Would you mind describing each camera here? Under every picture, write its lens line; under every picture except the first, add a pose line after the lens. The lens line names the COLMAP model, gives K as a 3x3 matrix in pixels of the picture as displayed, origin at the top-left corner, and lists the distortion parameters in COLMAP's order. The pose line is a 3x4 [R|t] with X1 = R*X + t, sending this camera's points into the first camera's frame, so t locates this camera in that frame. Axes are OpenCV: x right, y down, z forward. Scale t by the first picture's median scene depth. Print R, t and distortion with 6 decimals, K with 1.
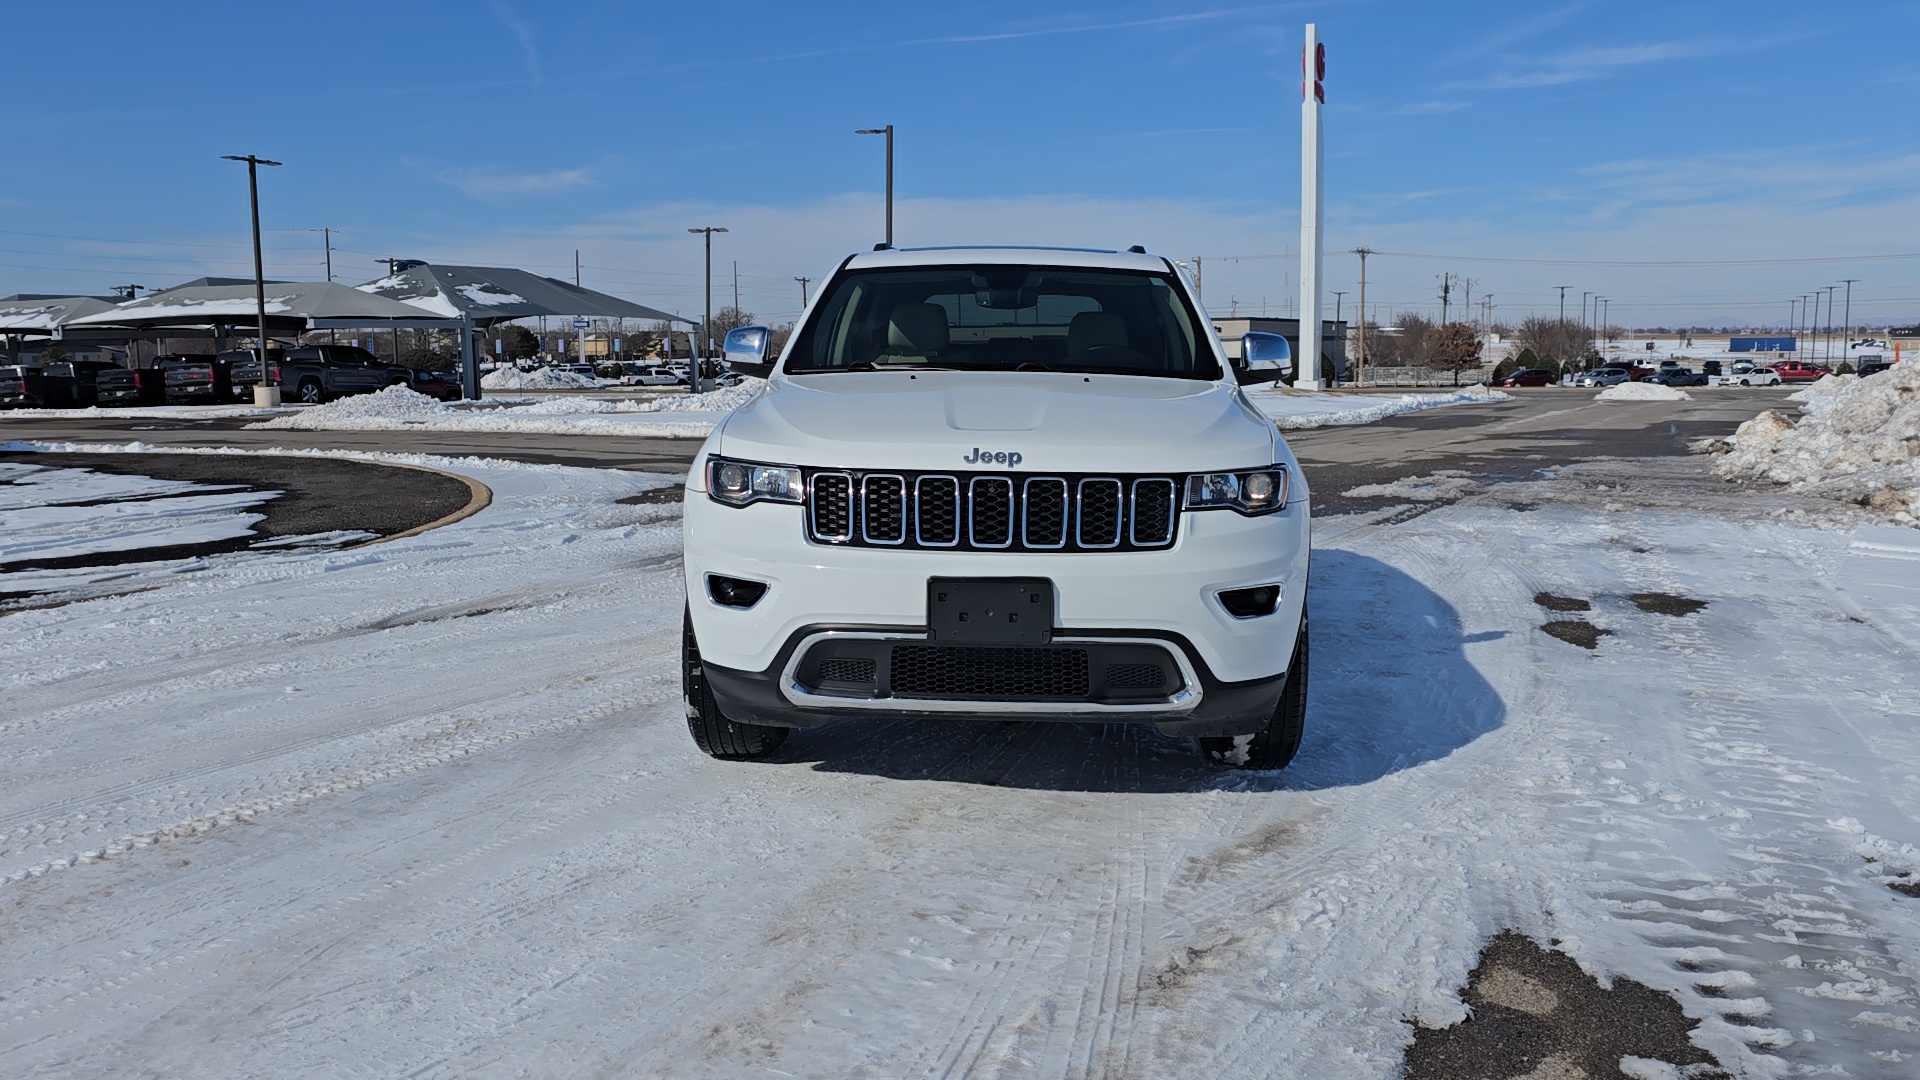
lens RADIAL K [[1588.2, 0, 960.0], [0, 1588.2, 540.0], [0, 0, 1]] dist [0.002311, -0.000349]
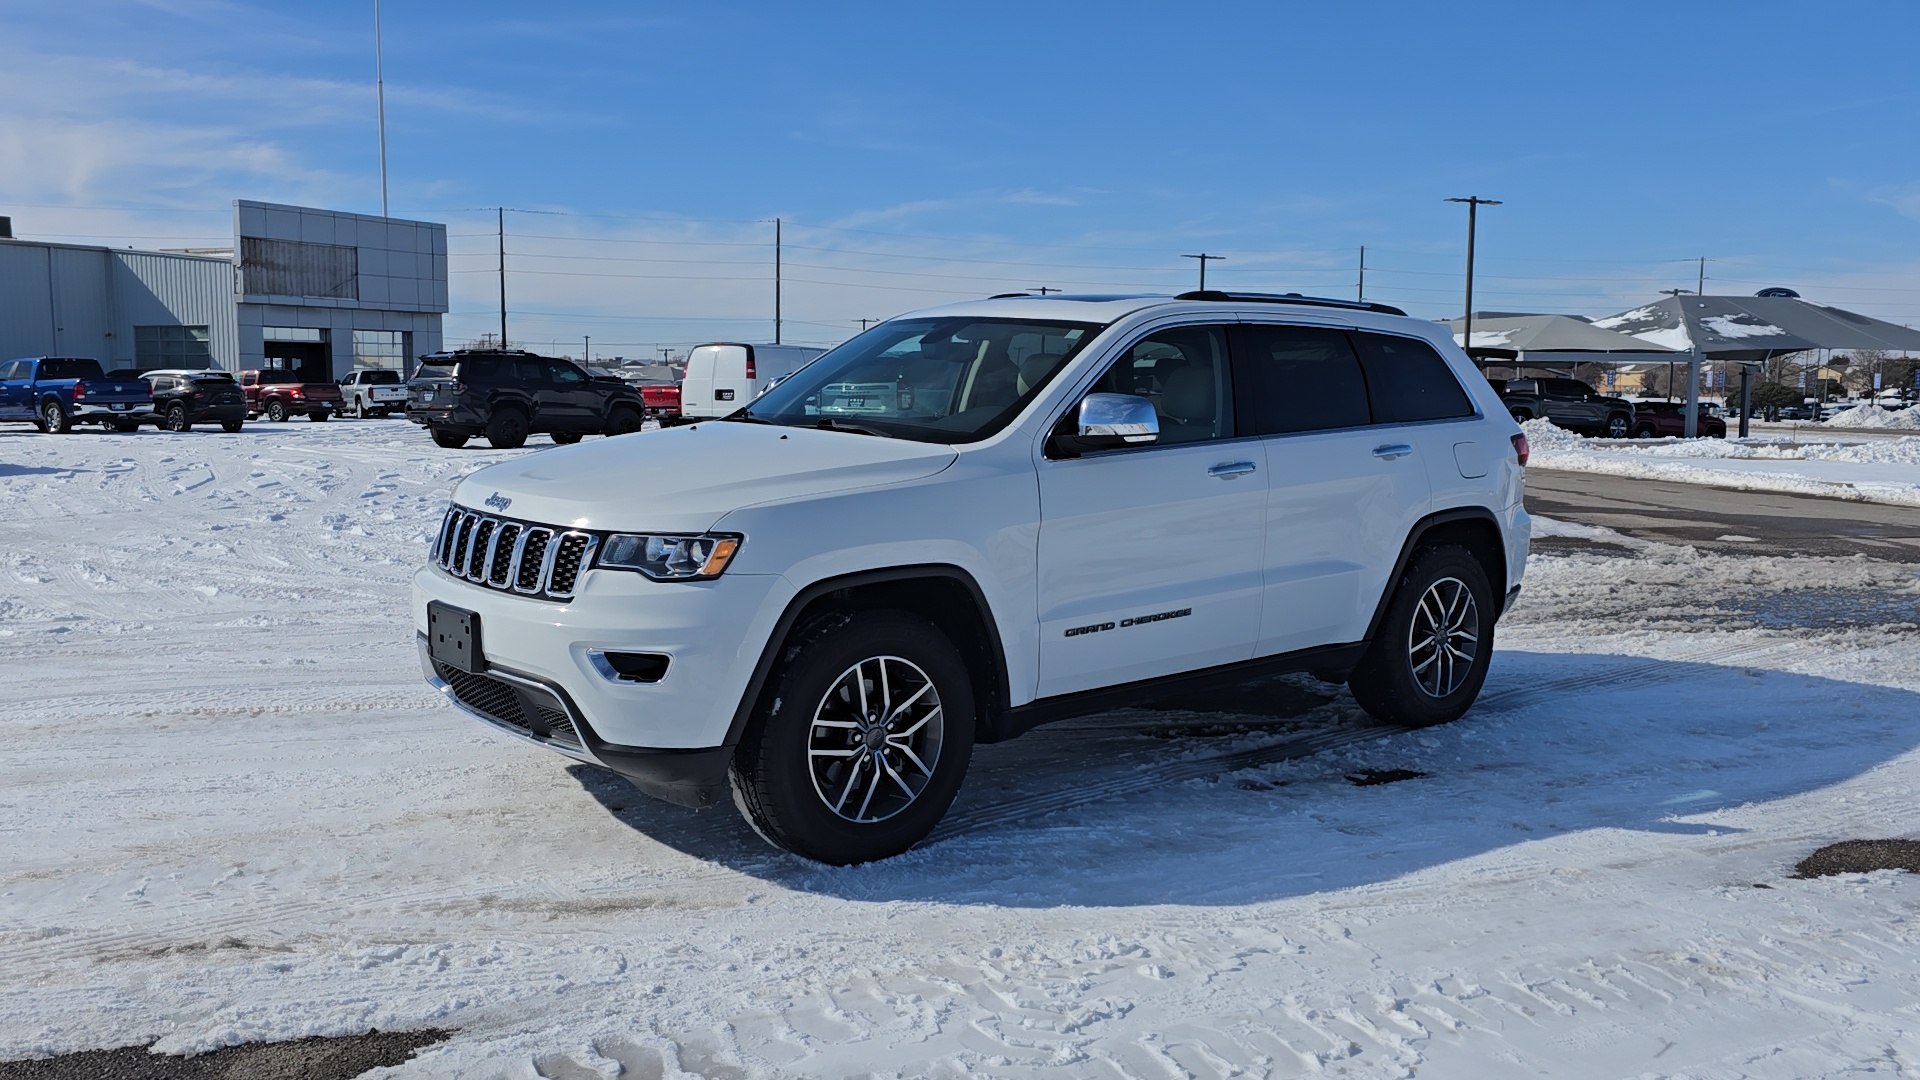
lens RADIAL K [[1588.2, 0, 960.0], [0, 1588.2, 540.0], [0, 0, 1]] dist [0.002311, -0.000349]
pose [[0.682755, 0.090409, -0.725032, 1.035897], [-0.103936, 0.994241, 0.026103, -0.086909], [0.723217, 0.057535, 0.688220, 0.465570]]
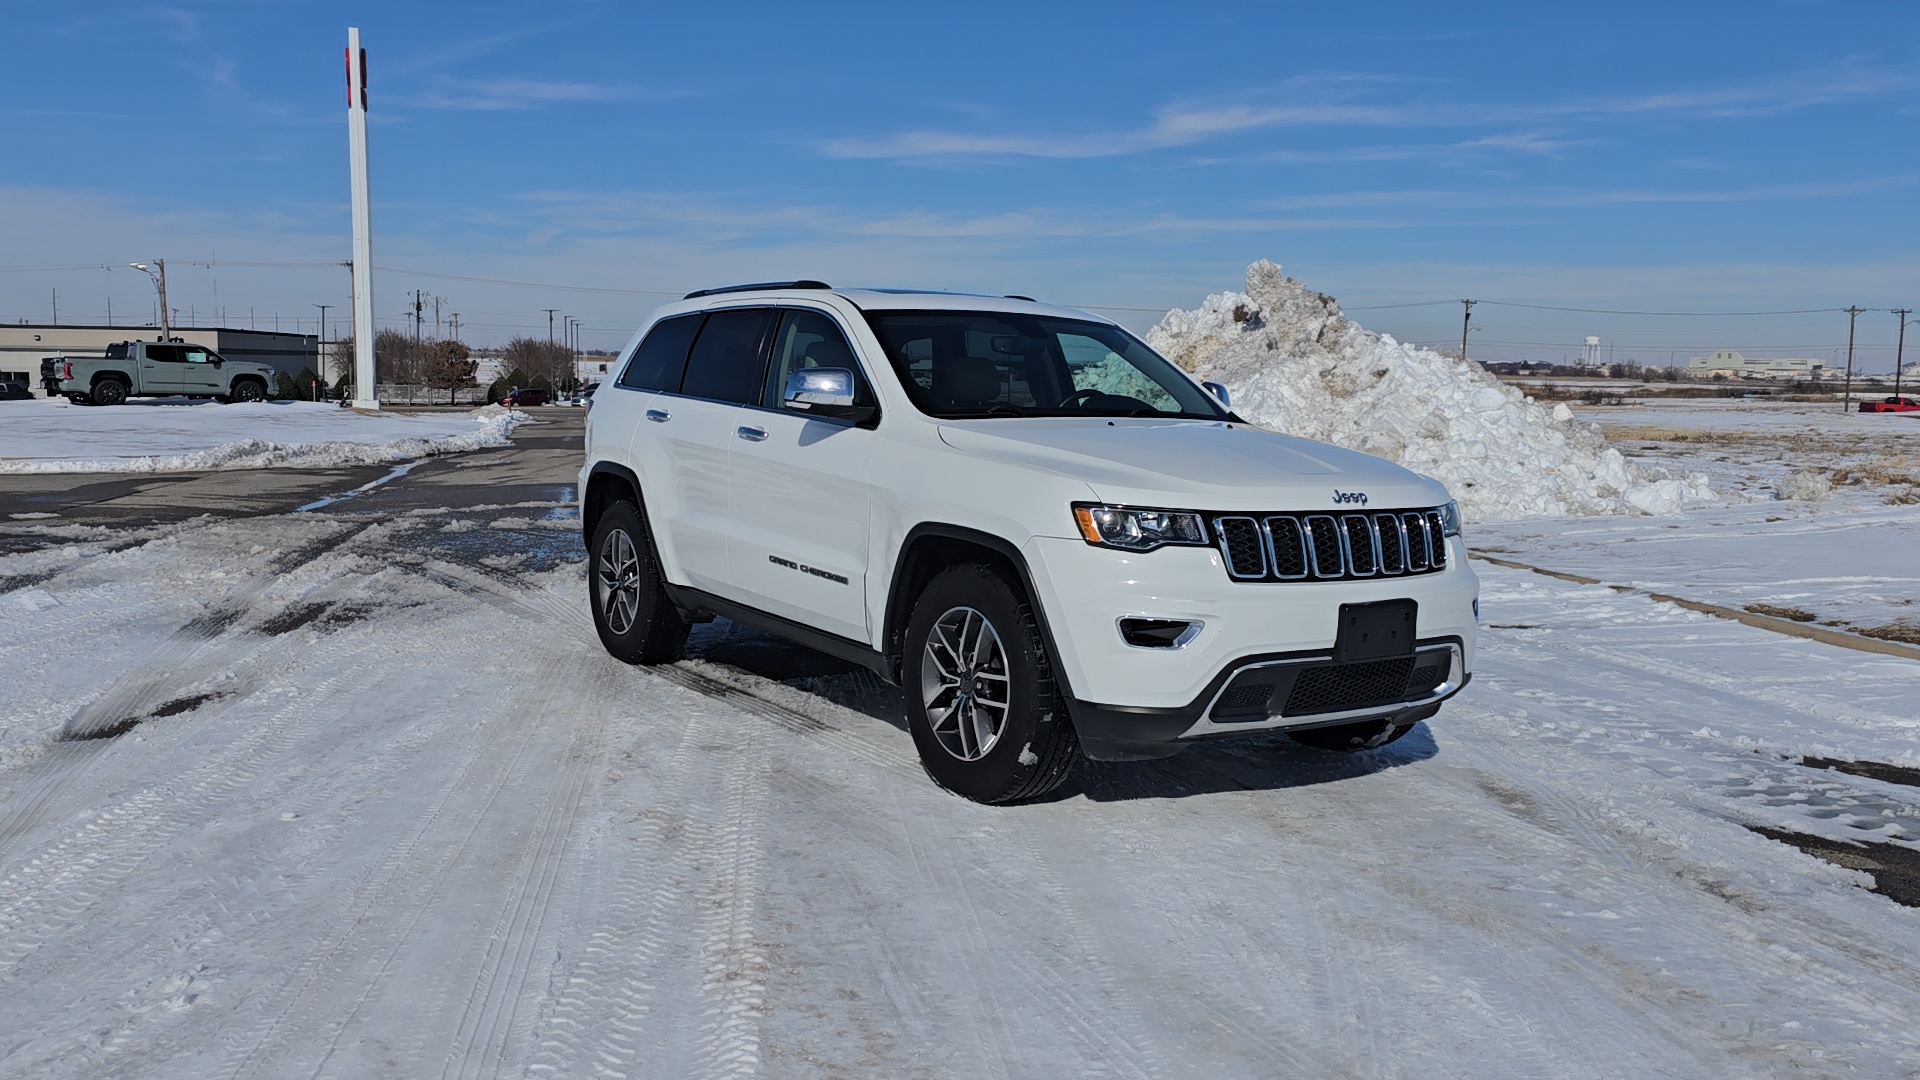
lens RADIAL K [[1588.2, 0, 960.0], [0, 1588.2, 540.0], [0, 0, 1]] dist [0.002311, -0.000349]
pose [[0.798084, -0.044382, 0.600910, -0.887931], [0.050824, 0.998688, 0.006260, -0.042605], [-0.600399, 0.025545, 0.799292, 0.246795]]
